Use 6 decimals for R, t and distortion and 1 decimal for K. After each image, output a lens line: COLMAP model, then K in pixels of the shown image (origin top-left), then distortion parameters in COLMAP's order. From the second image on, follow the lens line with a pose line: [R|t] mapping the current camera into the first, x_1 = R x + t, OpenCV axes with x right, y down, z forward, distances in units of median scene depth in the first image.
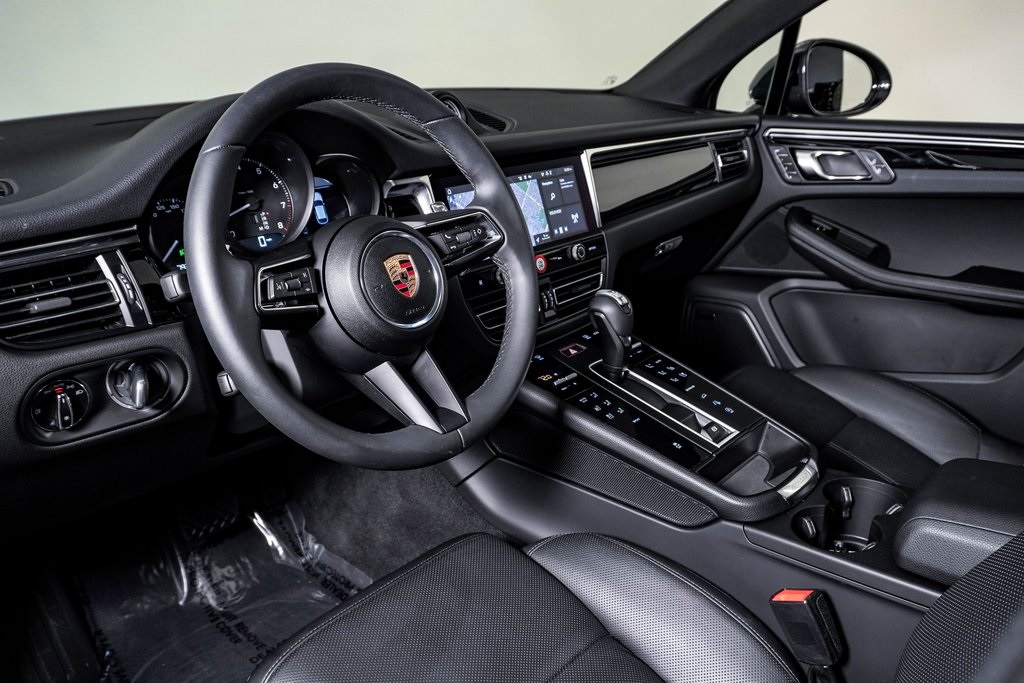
lens RADIAL K [[828.8, 0, 512.0], [0, 828.8, 341.5], [0, 0, 1]] dist [-0.012754, 0.003103]
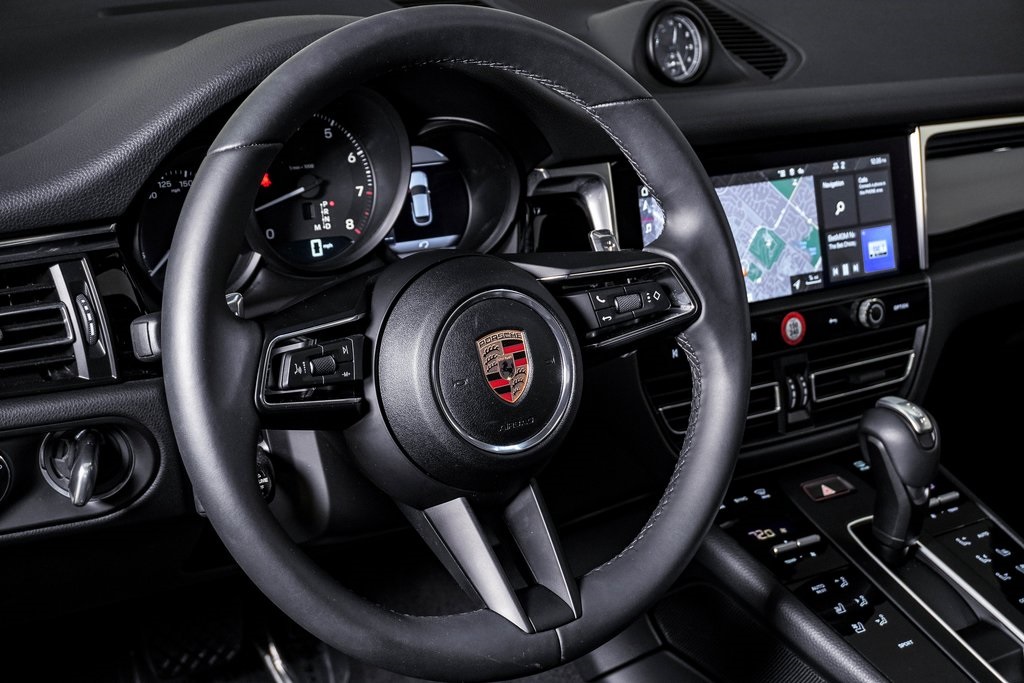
lens RADIAL K [[1549.1, 0, 512.0], [0, 1549.1, 341.5], [0, 0, 1]] dist [0.012275, -0.005391]
pose [[0.964869, 0.156951, -0.210701, 0.091398], [-0.153557, 0.987606, 0.032480, -0.111987], [0.213187, 0.001016, 0.977011, -0.092504]]
